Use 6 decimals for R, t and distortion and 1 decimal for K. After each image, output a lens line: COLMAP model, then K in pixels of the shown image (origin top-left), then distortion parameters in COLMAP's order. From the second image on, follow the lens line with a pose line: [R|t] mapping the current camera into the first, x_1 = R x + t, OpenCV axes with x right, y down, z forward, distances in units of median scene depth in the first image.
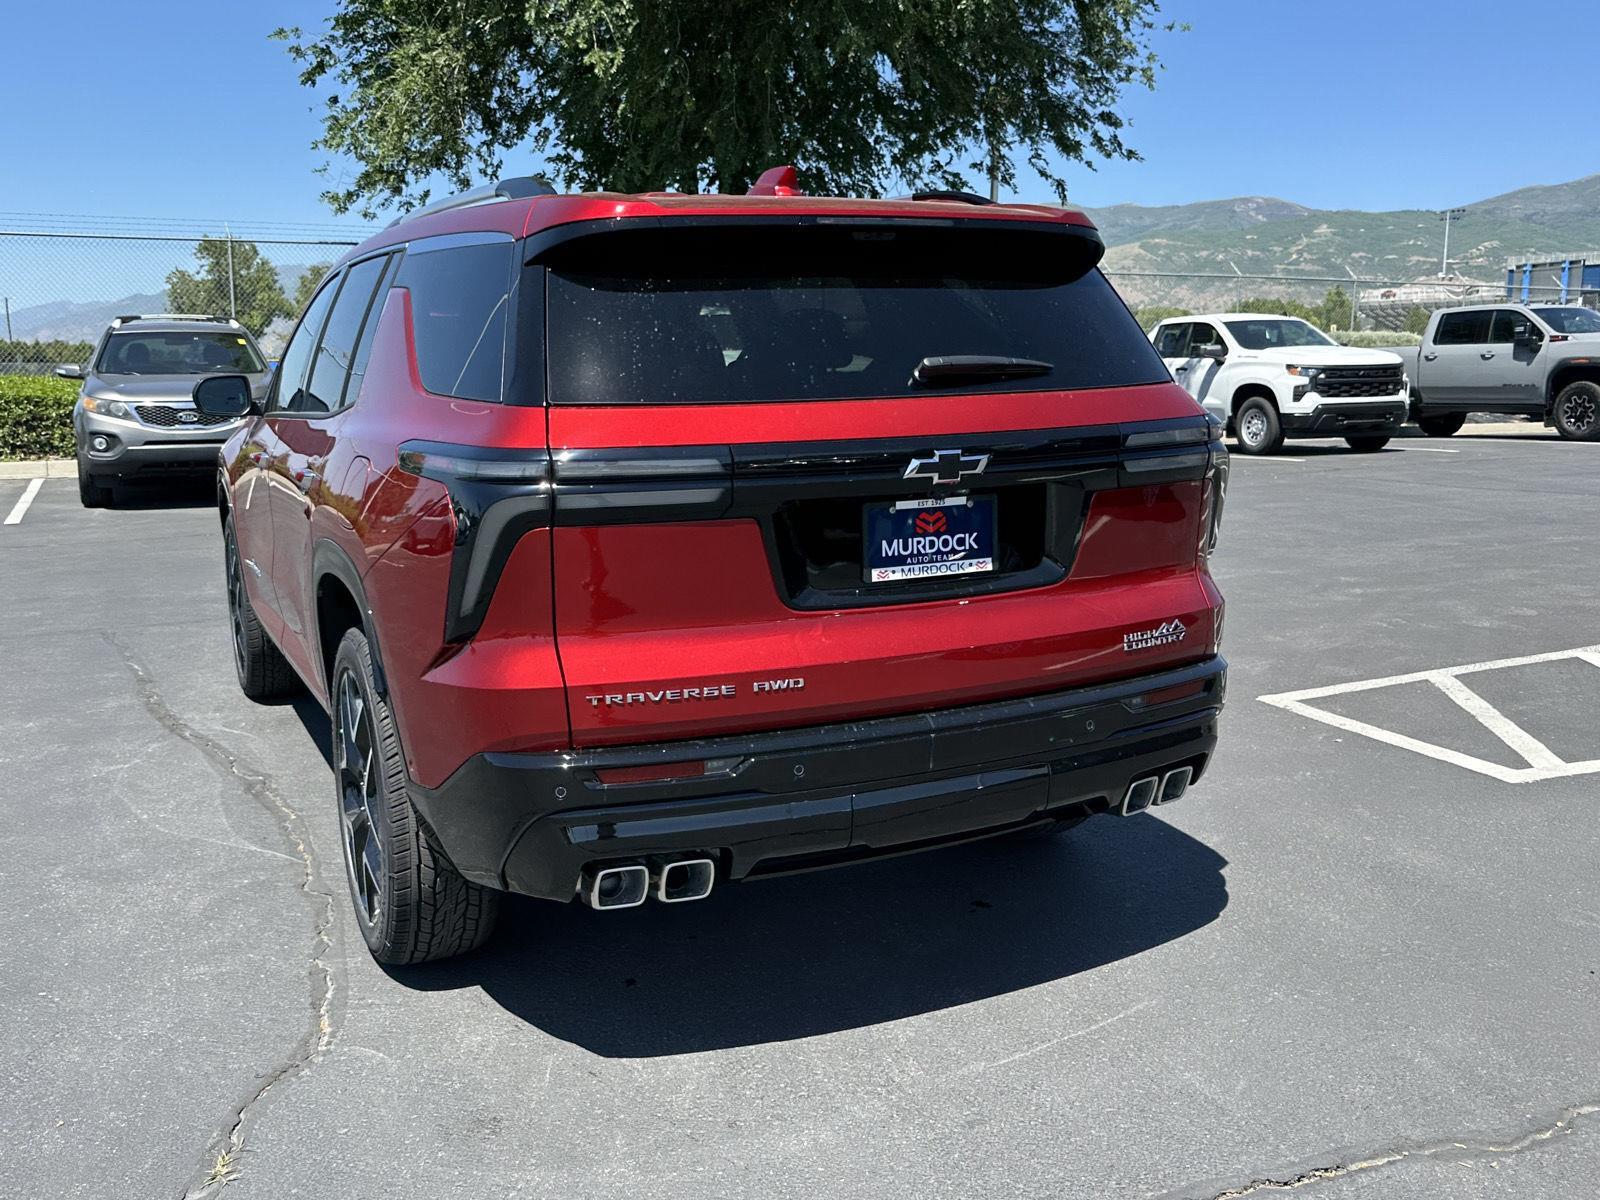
lens RADIAL K [[1439.1, 0, 809.1], [0, 1439.1, 587.2], [0, 0, 1]] dist [0.158962, -0.348537]
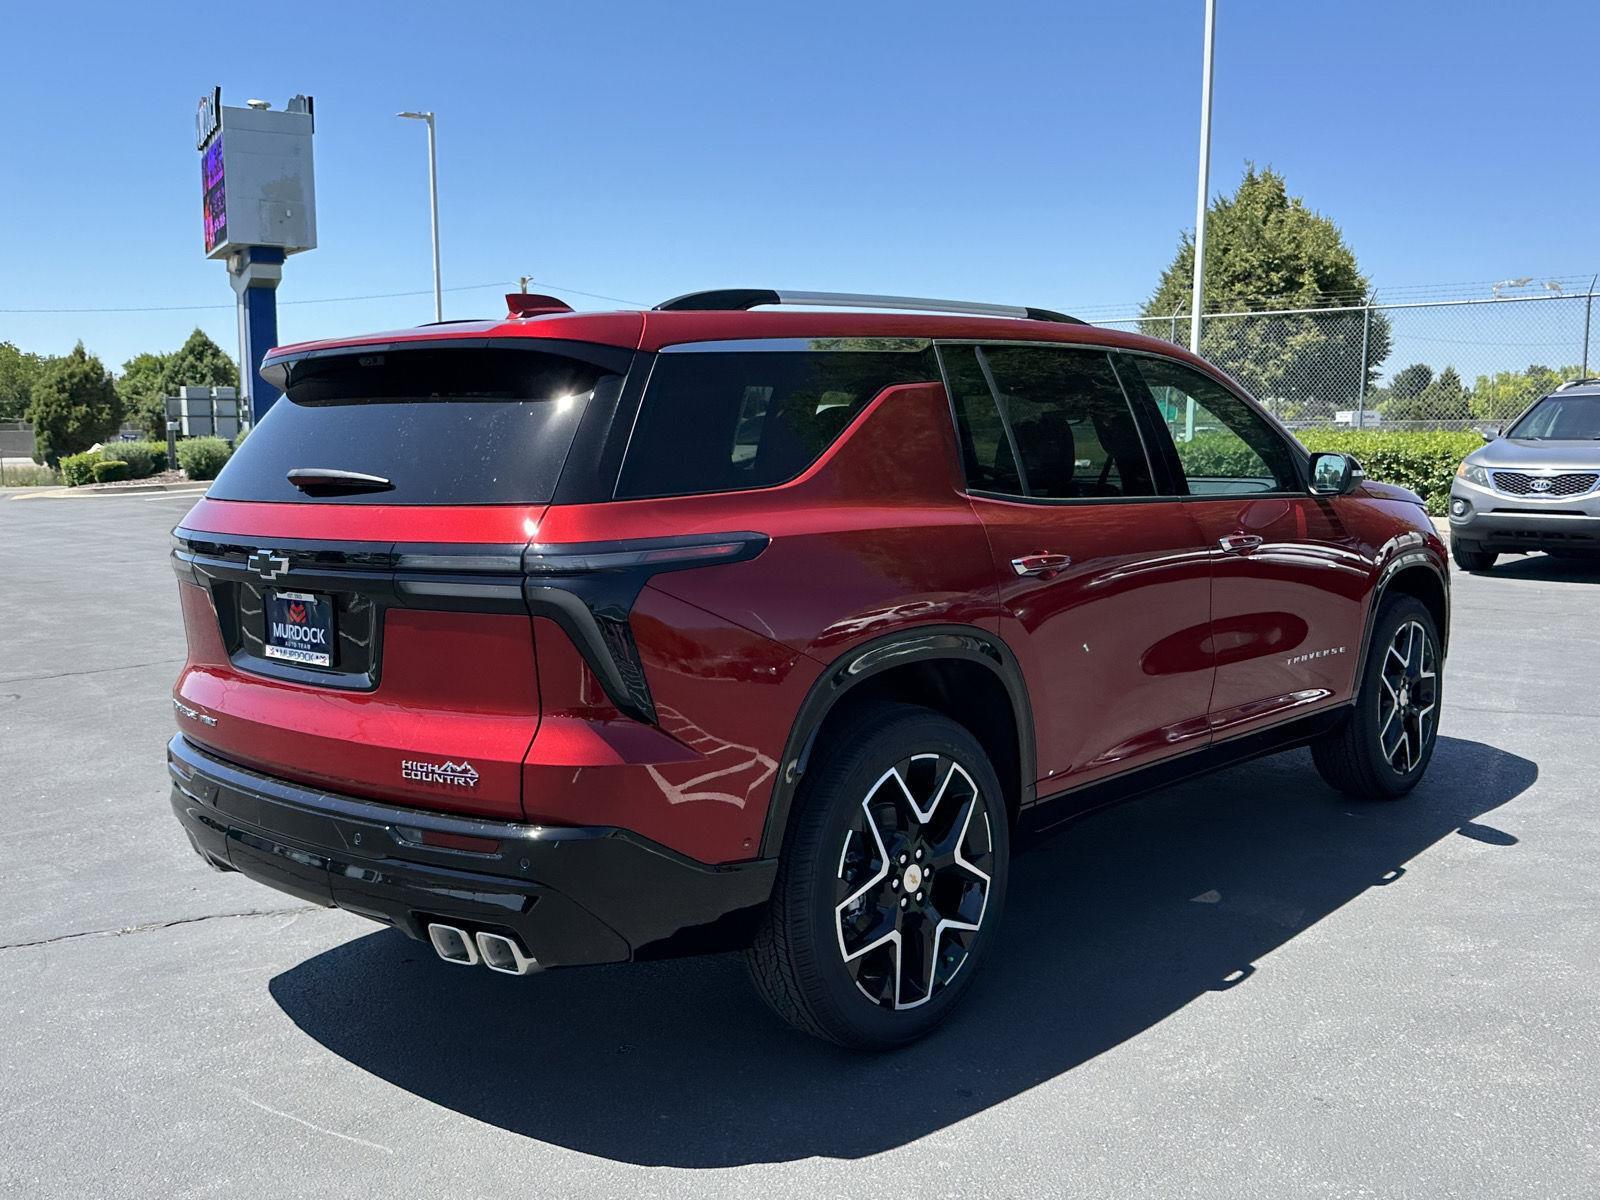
lens RADIAL K [[1439.1, 0, 809.1], [0, 1439.1, 587.2], [0, 0, 1]] dist [0.158962, -0.348537]
pose [[0.371711, 0.105755, -0.922305, 1.265425], [-0.136389, 0.988931, 0.058426, -0.183746], [0.918275, 0.104074, 0.382021, 0.914321]]
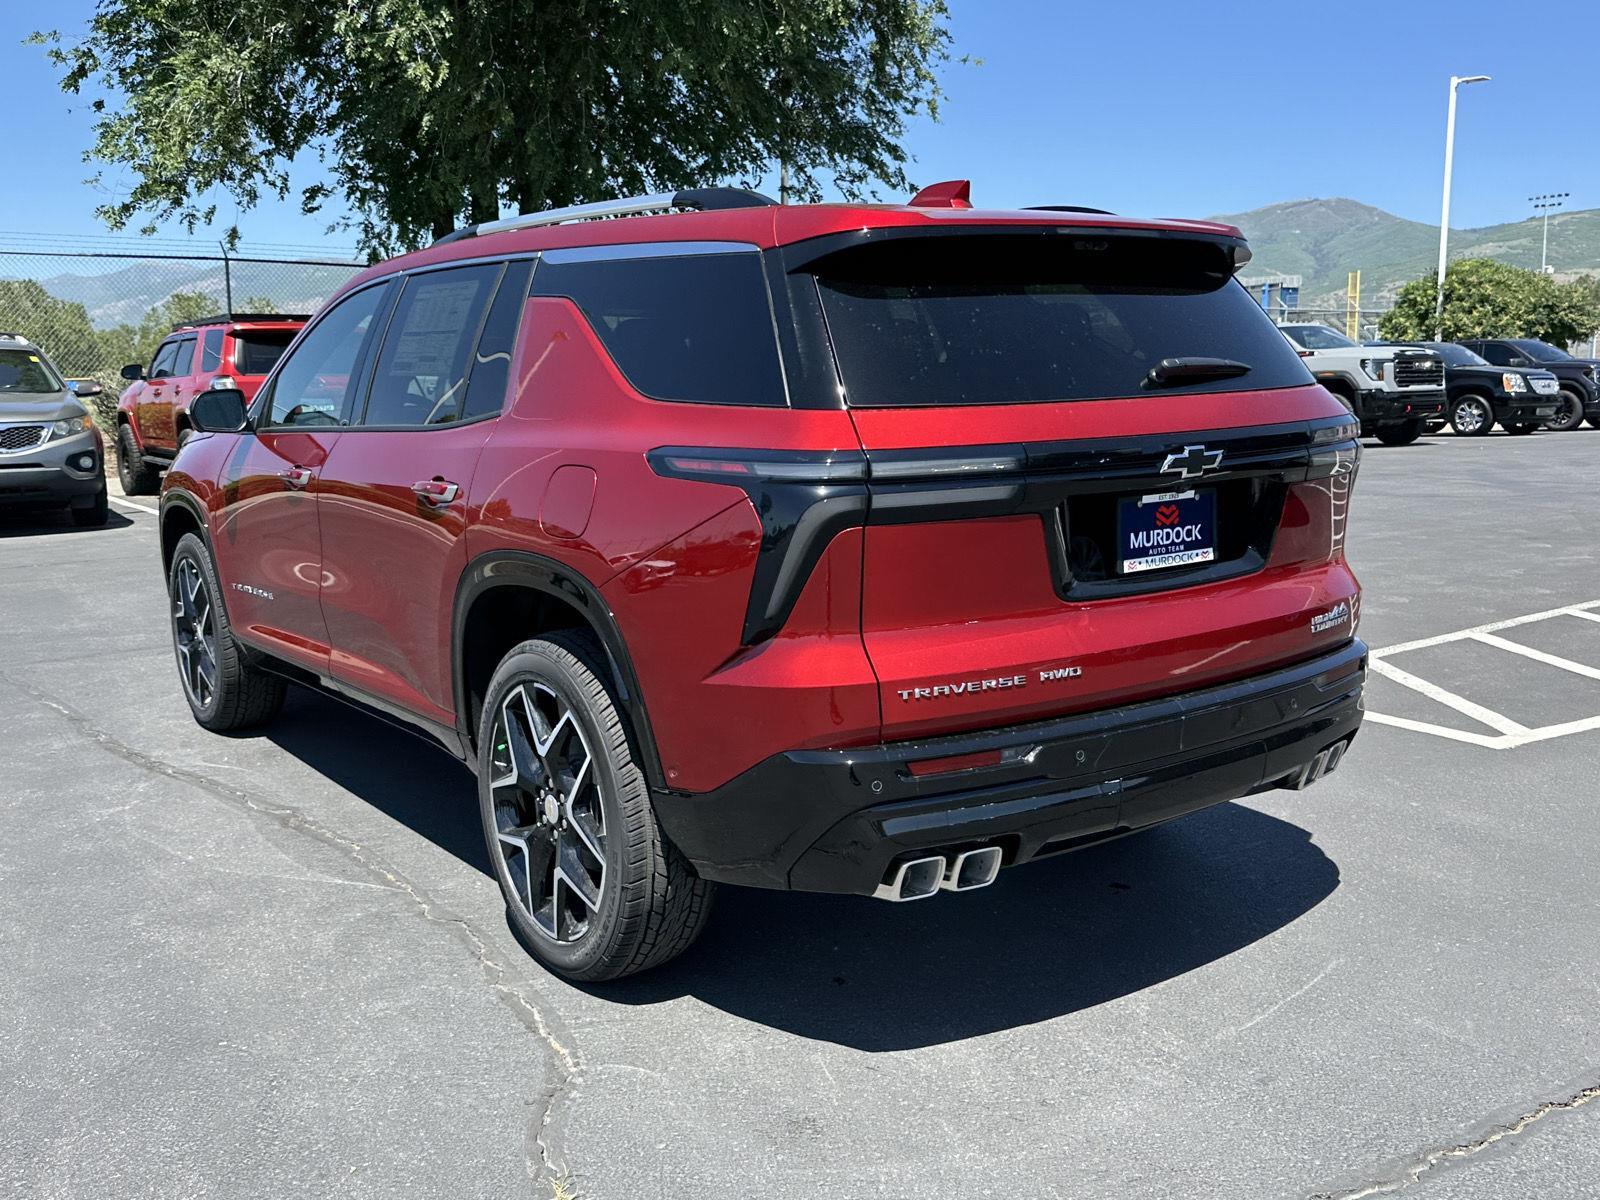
lens RADIAL K [[1435.6, 0, 803.1], [0, 1435.6, 567.5], [0, 0, 1]] dist [0.167763, -0.364762]
pose [[0.984236, -0.028413, 0.174561, -0.356717], [0.032922, 0.999194, -0.022988, 0.008646], [-0.173767, 0.028372, 0.984378, 0.006722]]
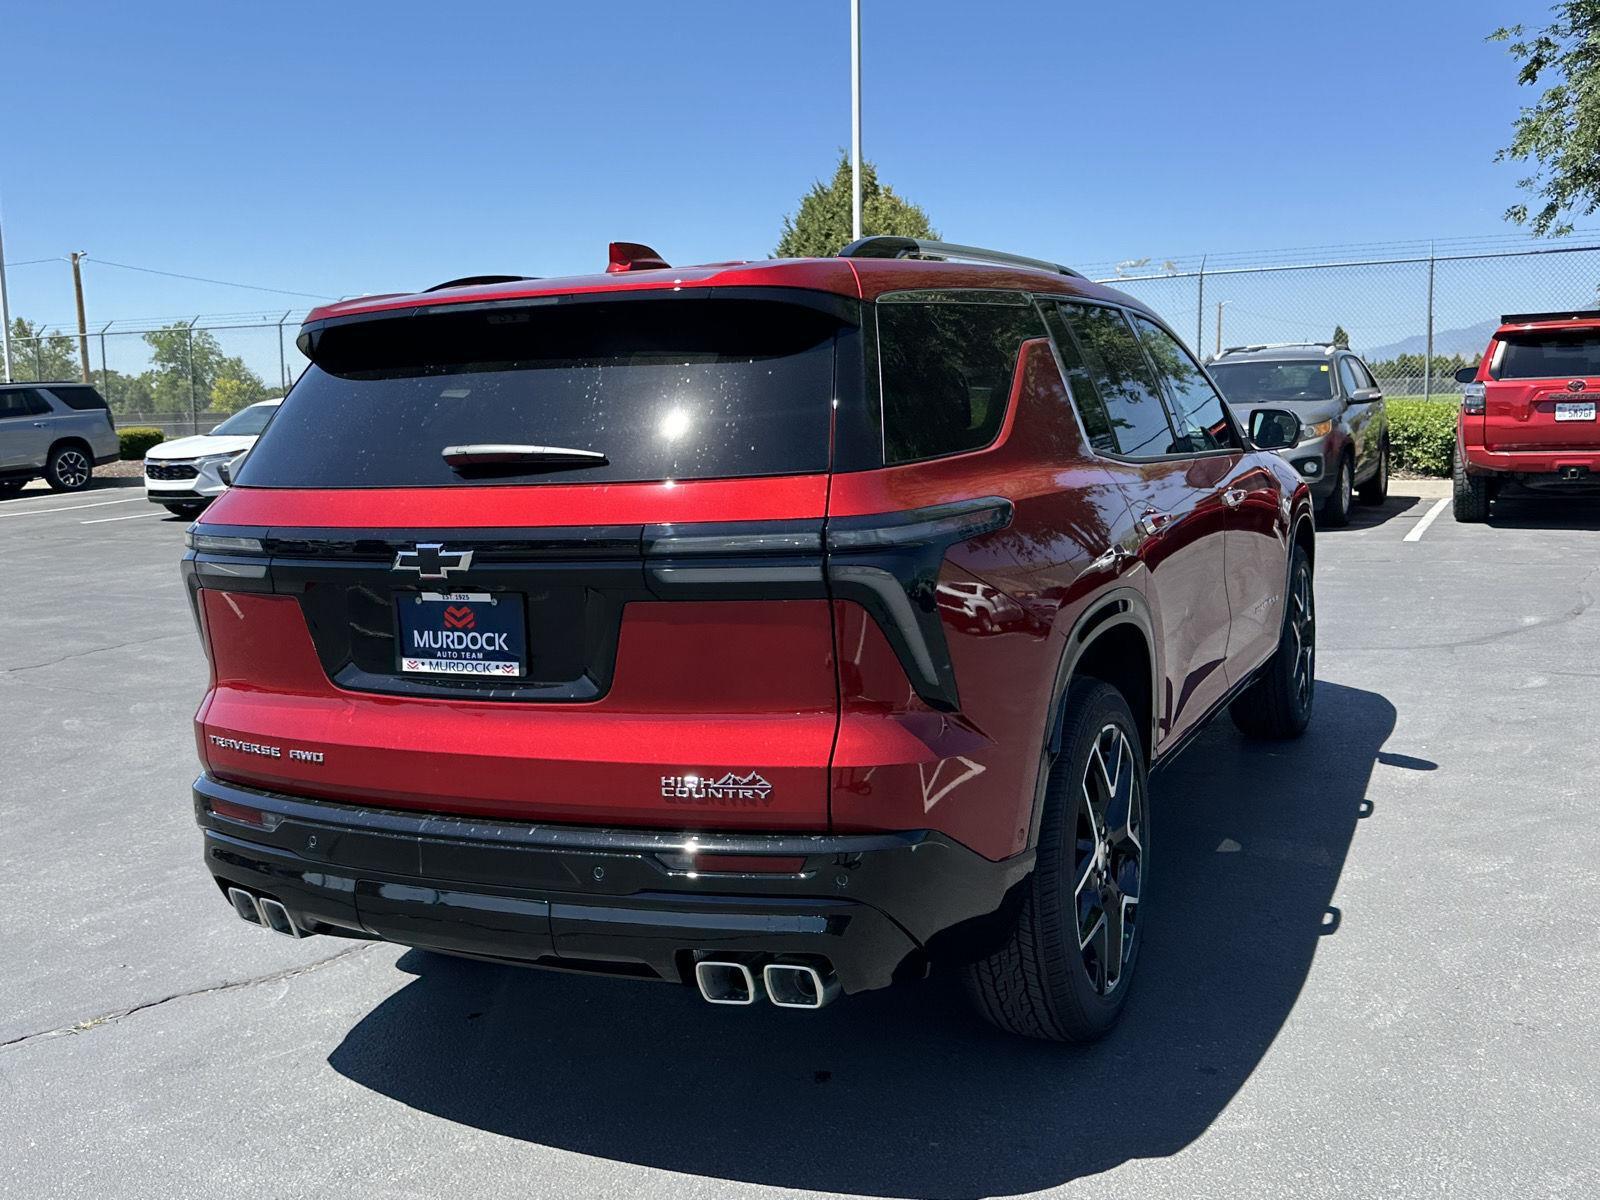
lens RADIAL K [[1441.8, 0, 807.3], [0, 1441.8, 566.2], [0, 0, 1]] dist [0.159704, -0.320279]
pose [[0.612648, 0.076892, -0.786606, 0.964423], [-0.092800, 0.995370, 0.025022, -0.122075], [0.784889, 0.057667, 0.616947, 0.576196]]
